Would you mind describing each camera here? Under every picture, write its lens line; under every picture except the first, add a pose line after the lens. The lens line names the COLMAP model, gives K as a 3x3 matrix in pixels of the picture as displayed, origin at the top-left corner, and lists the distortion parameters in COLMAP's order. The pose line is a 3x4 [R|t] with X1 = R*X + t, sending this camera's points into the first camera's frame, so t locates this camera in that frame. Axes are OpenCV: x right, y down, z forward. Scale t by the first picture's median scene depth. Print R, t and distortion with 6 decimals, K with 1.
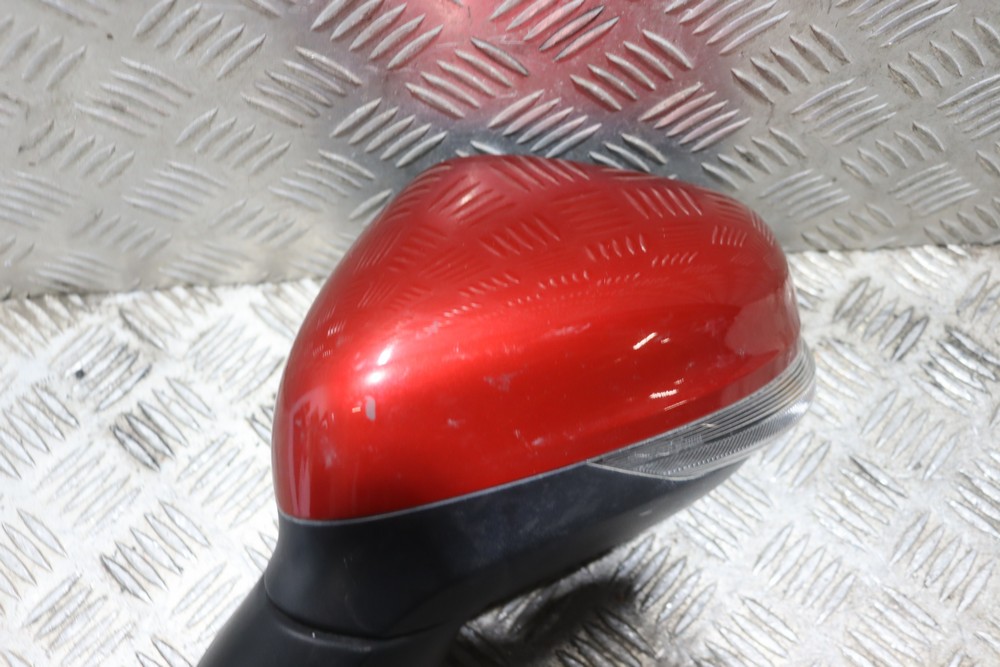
lens RADIAL K [[1043.8, 0, 495.0], [0, 1043.8, 337.6], [0, 0, 1]] dist [-0.117457, 0.178250]
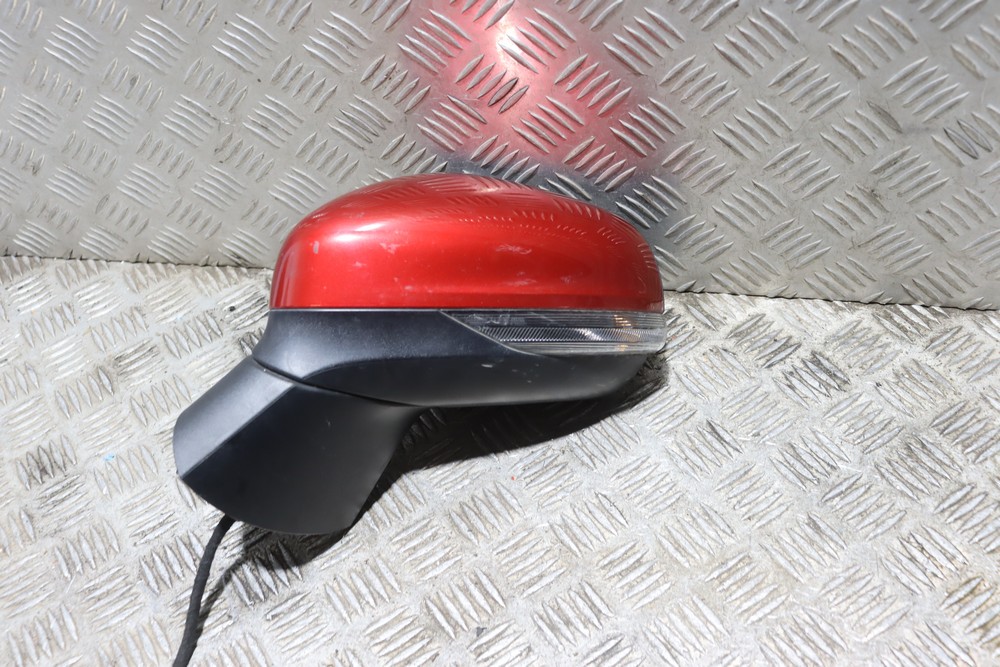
lens RADIAL K [[1043.8, 0, 495.0], [0, 1043.8, 337.6], [0, 0, 1]] dist [-0.117457, 0.178250]
pose [[0.946632, 0.111519, -0.302409, 0.498247], [-0.181739, 0.959544, -0.215049, 0.368398], [0.266193, 0.258532, 0.928602, -0.392094]]
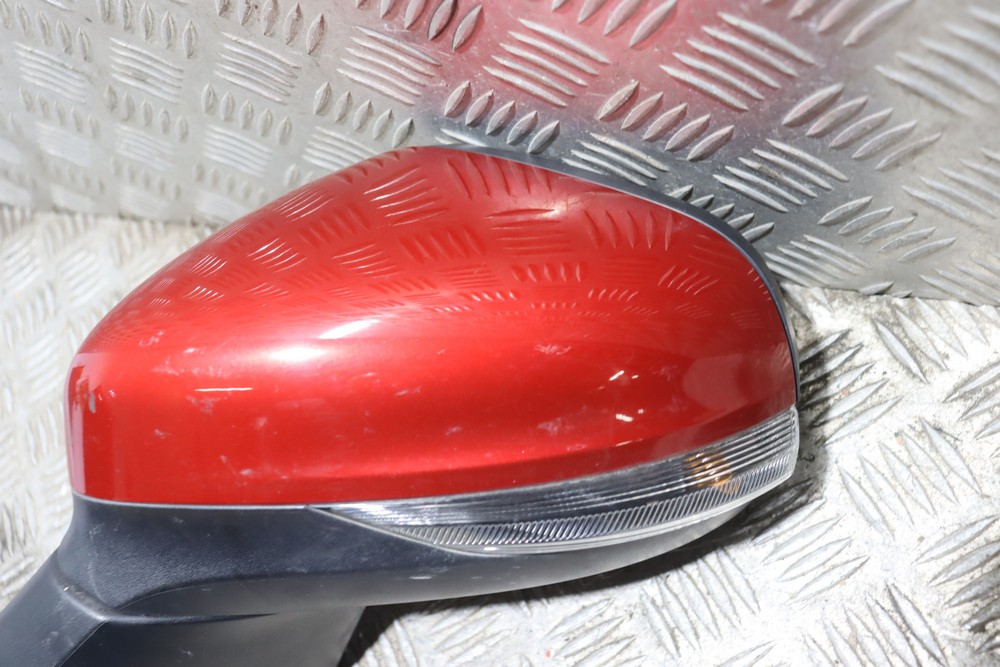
lens RADIAL K [[1043.8, 0, 495.0], [0, 1043.8, 337.6], [0, 0, 1]] dist [-0.117457, 0.178250]
pose [[0.816268, 0.185807, -0.546976, 0.503594], [-0.136478, 0.982084, 0.129942, -0.122523], [0.561320, -0.031417, 0.827002, 0.240342]]
